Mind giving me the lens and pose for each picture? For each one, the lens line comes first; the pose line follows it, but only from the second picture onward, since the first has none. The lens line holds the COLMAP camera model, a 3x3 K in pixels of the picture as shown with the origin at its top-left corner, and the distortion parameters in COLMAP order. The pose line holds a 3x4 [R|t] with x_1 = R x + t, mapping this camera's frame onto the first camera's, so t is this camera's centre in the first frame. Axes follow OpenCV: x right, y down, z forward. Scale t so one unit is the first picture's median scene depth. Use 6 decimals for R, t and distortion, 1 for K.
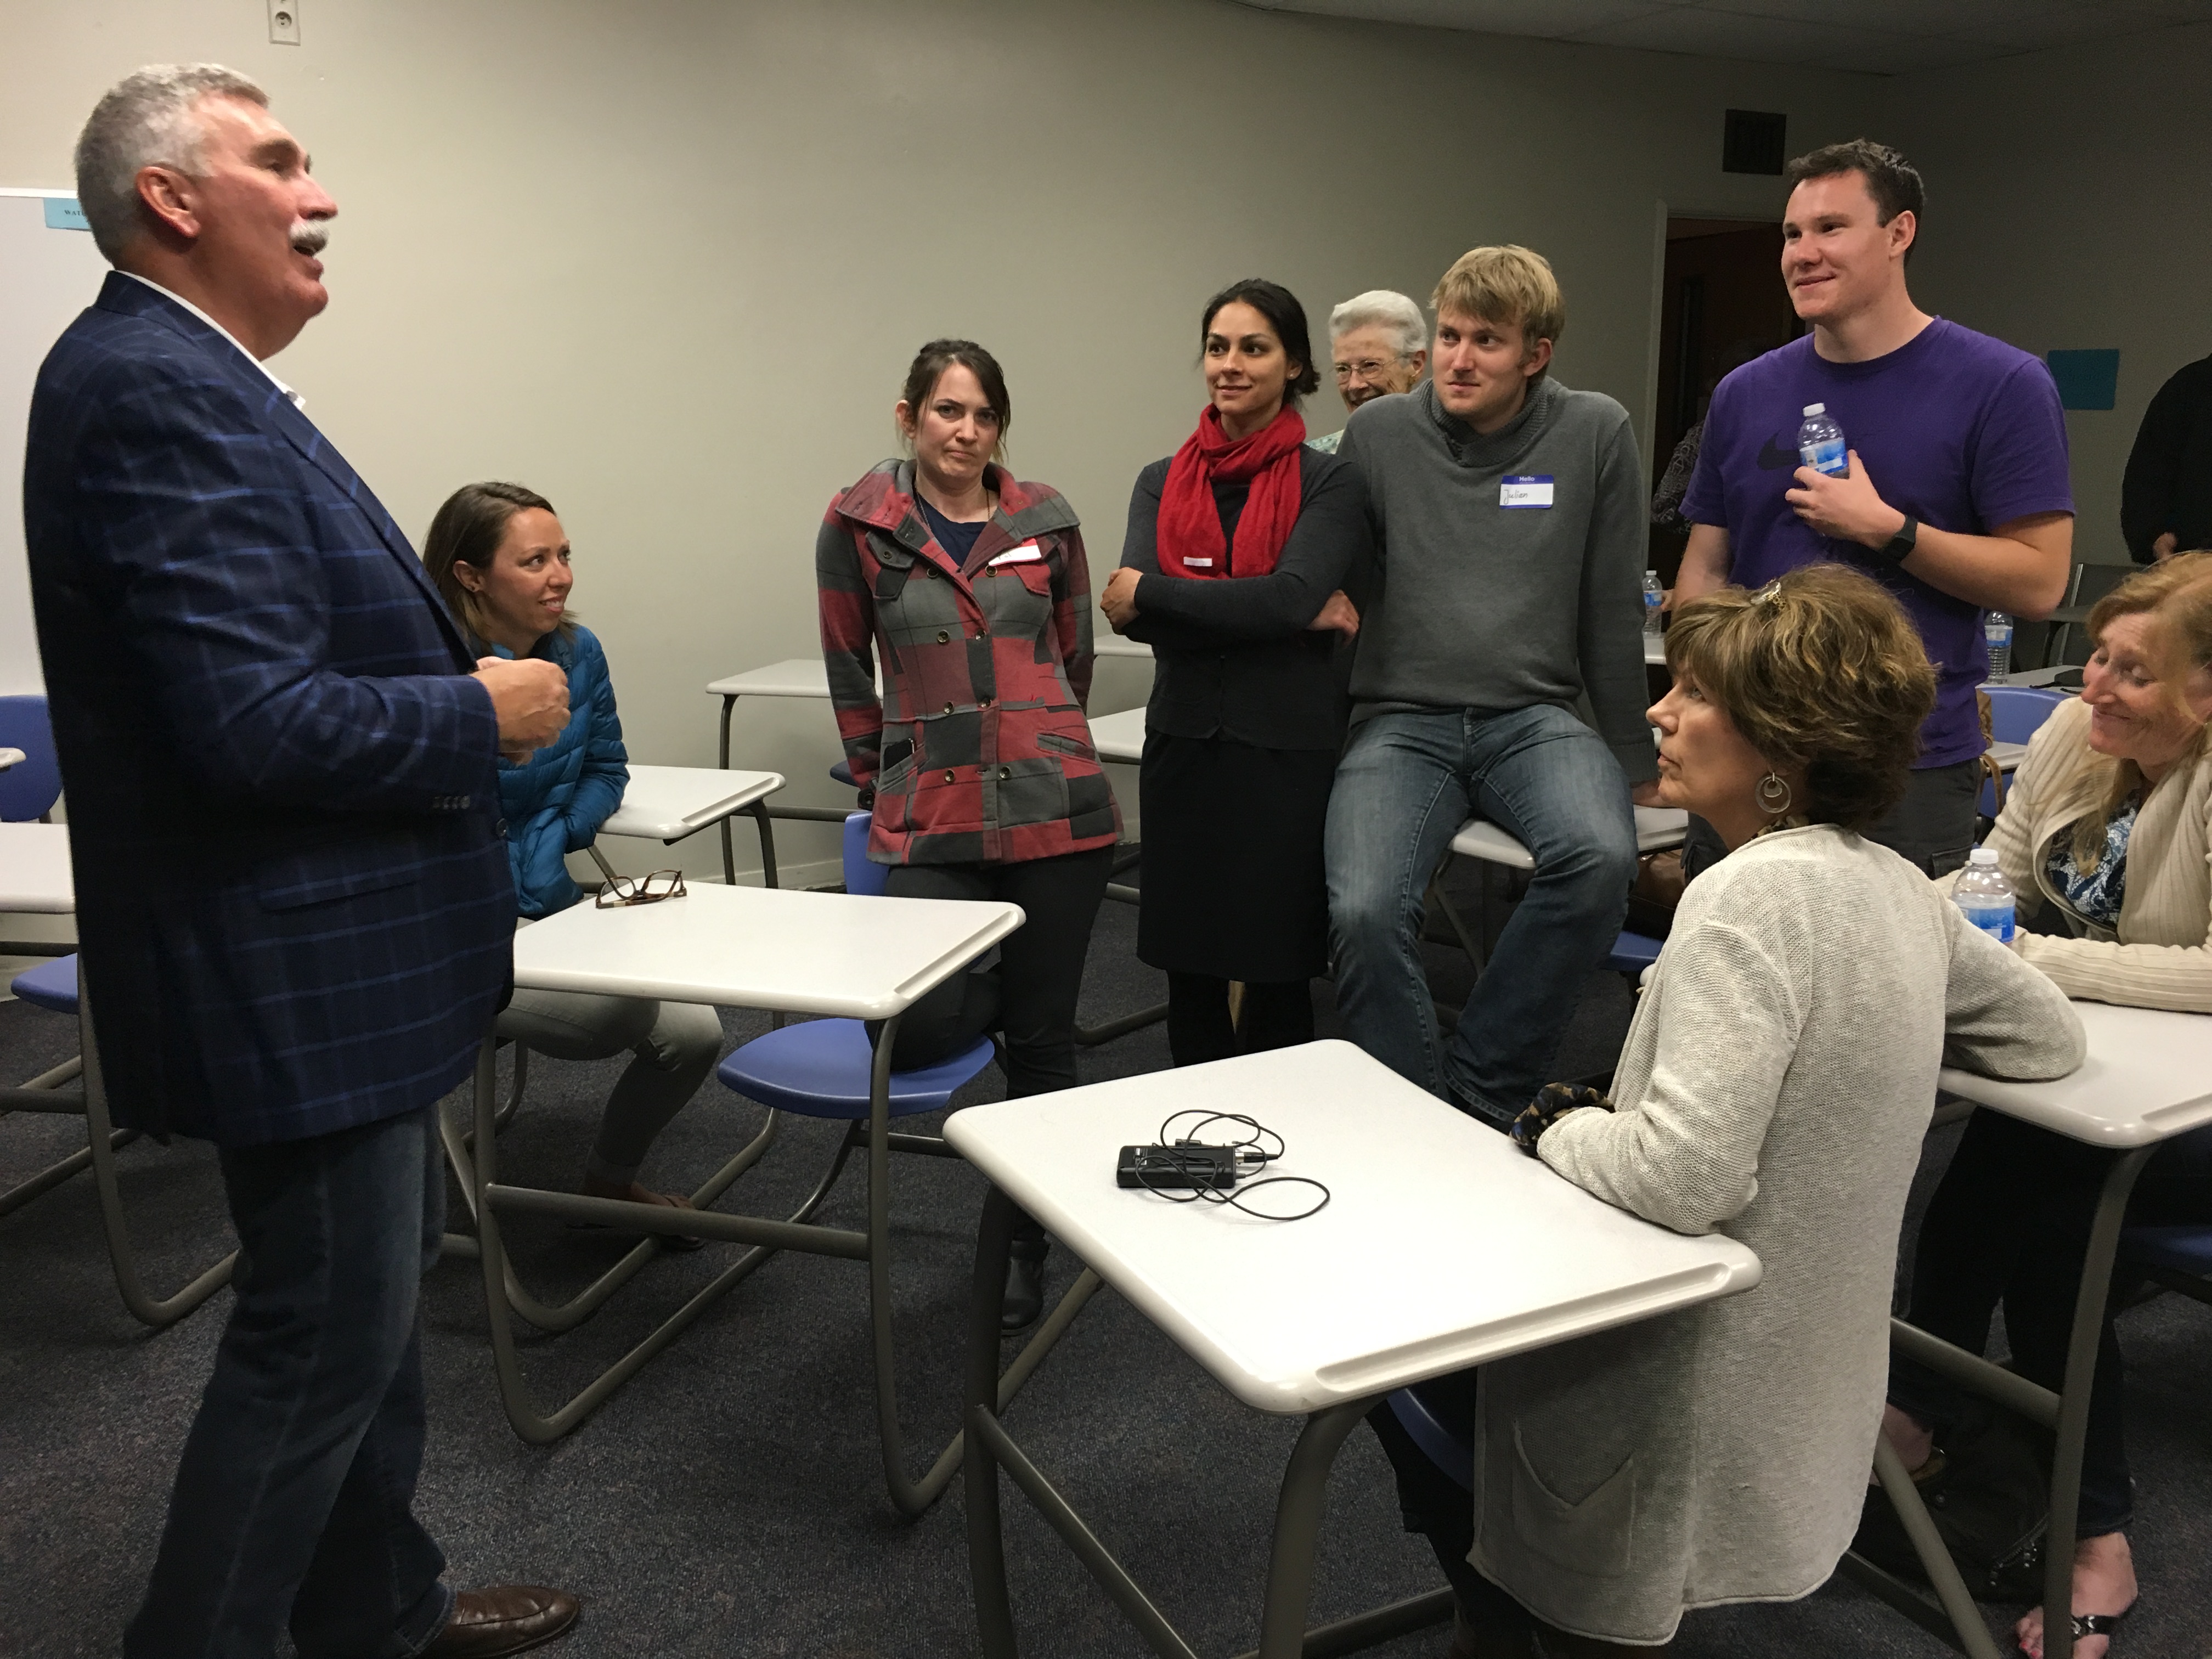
lens RADIAL K [[1898.1, 0, 1106.0], [0, 1898.1, 829.5], [0, 0, 1]] dist [-0.001386, -0.167454]
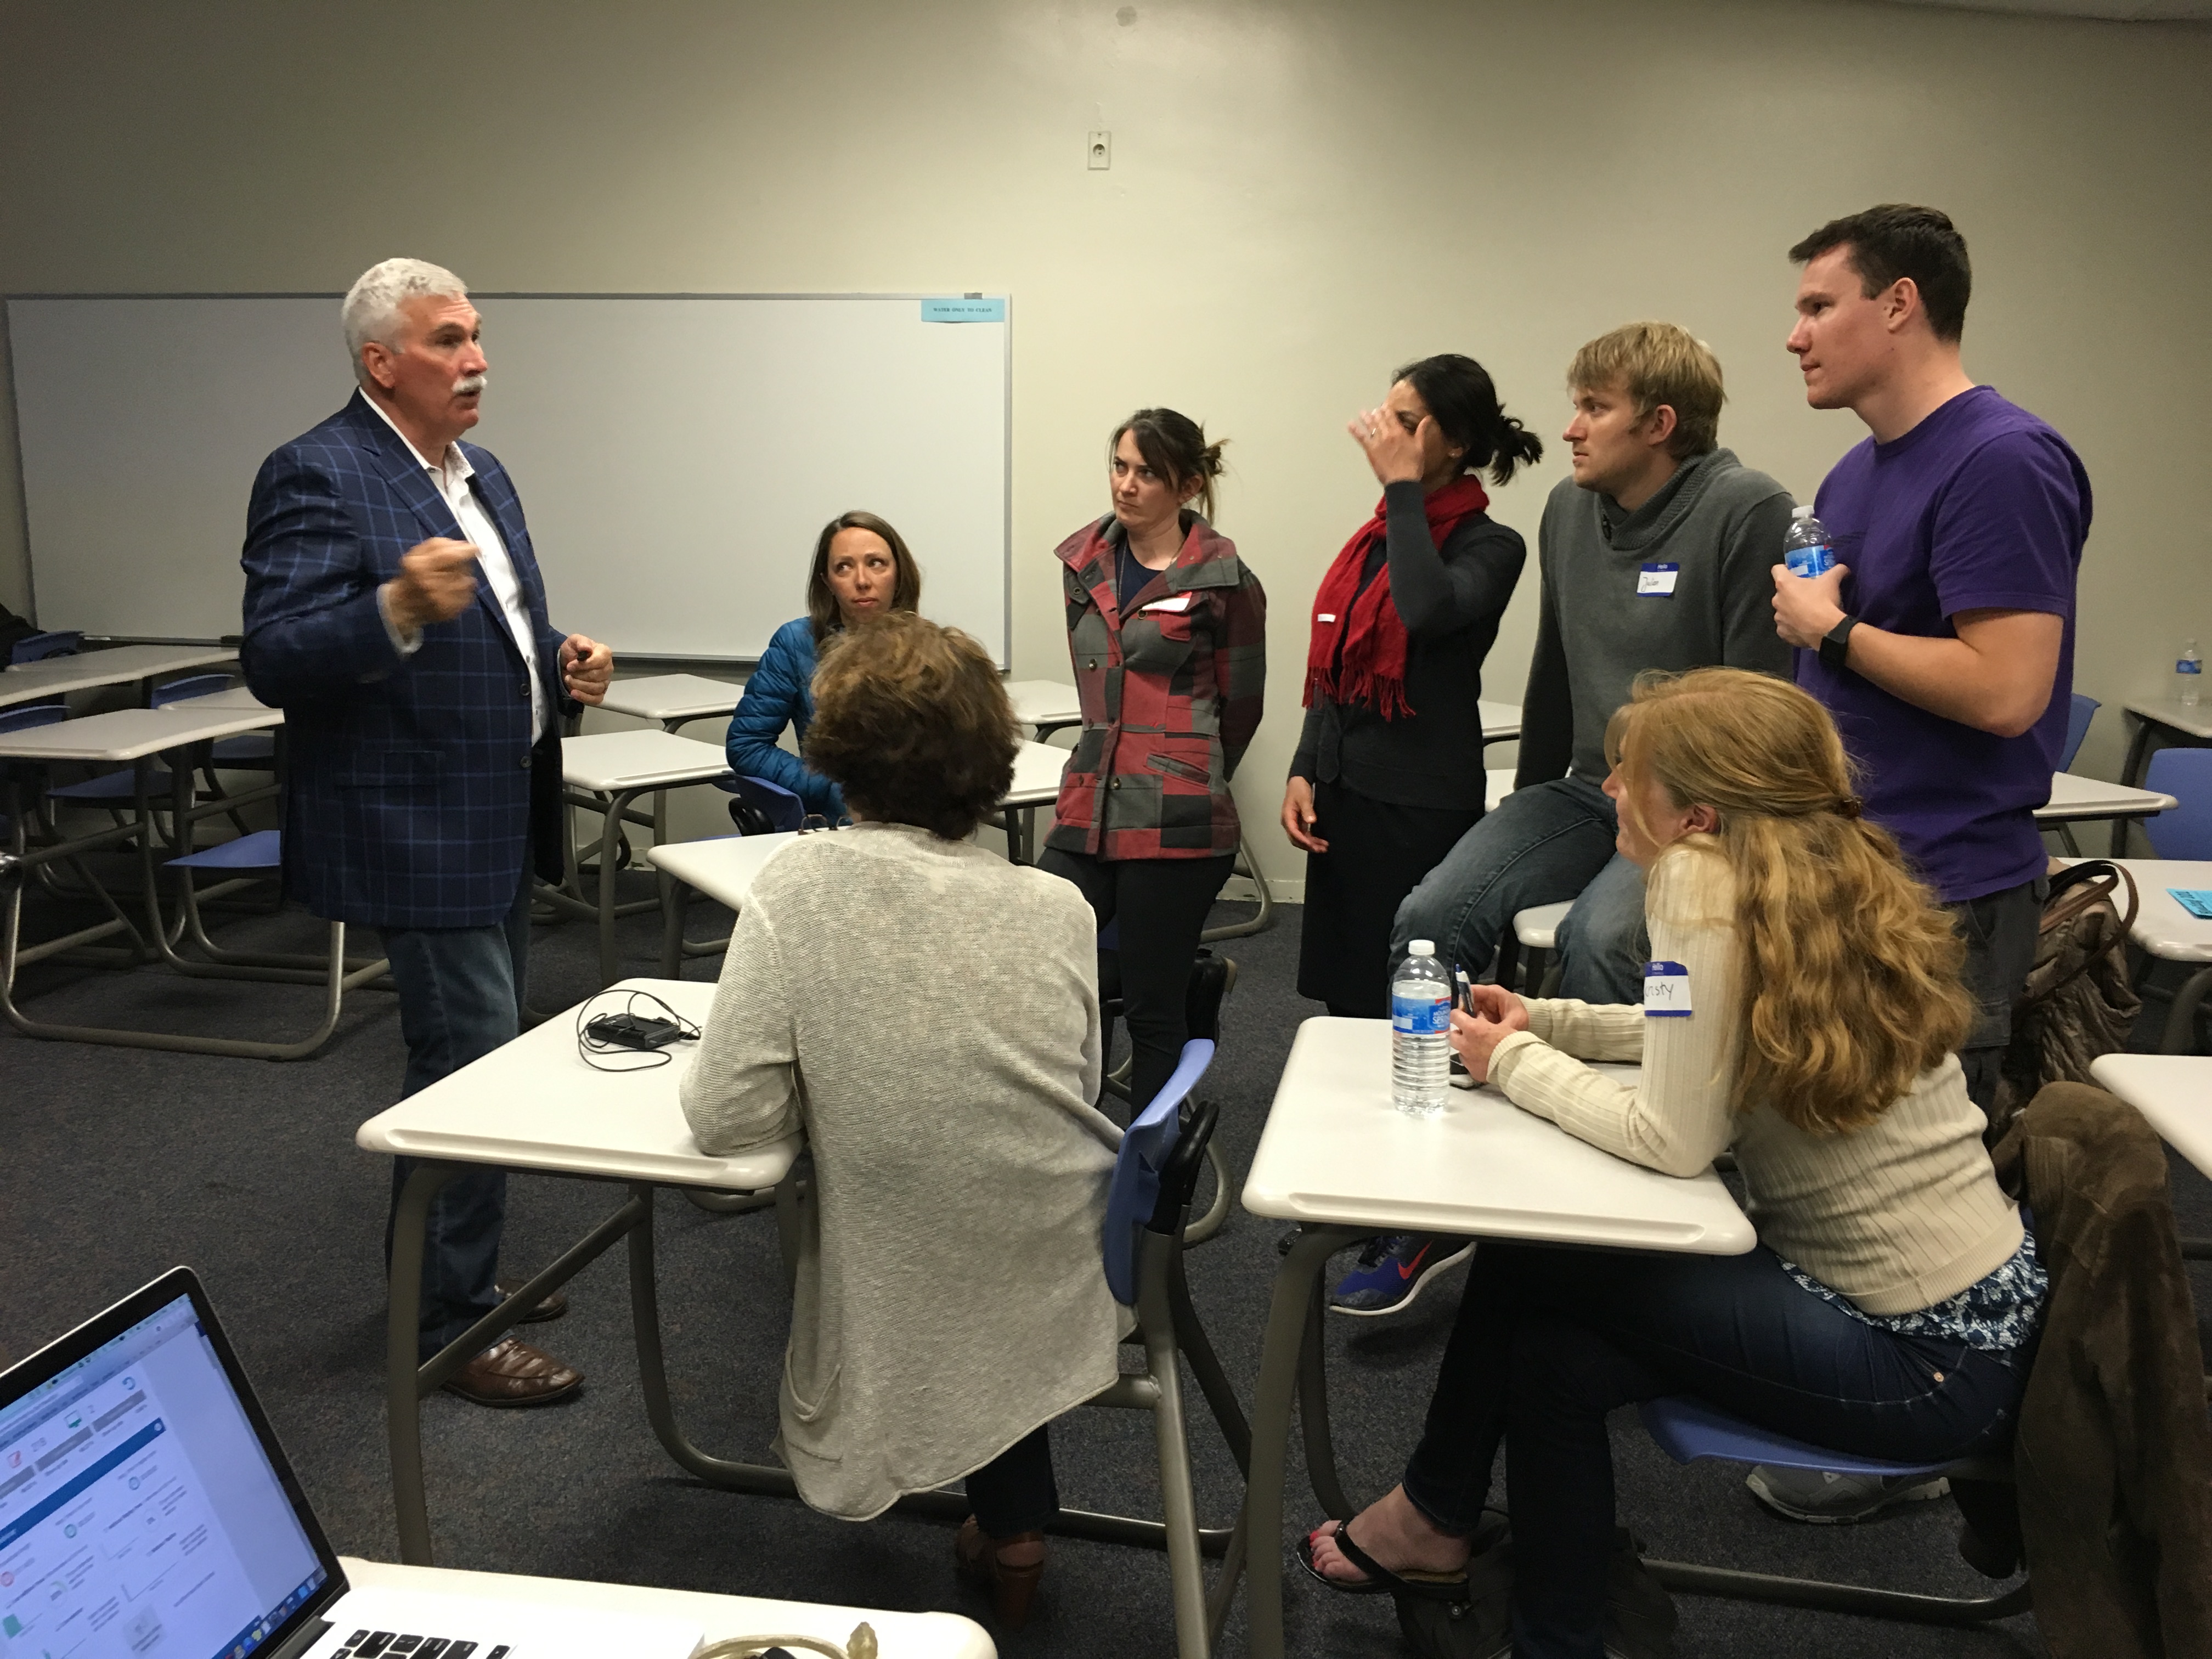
lens RADIAL K [[1898.1, 0, 1106.0], [0, 1898.1, 829.5], [0, 0, 1]] dist [-0.001386, -0.167454]
pose [[0.753852, 0.130441, -0.643966, 0.729045], [-0.139972, 0.989480, 0.036572, -0.044664], [0.641962, 0.062567, 0.764179, 0.074585]]
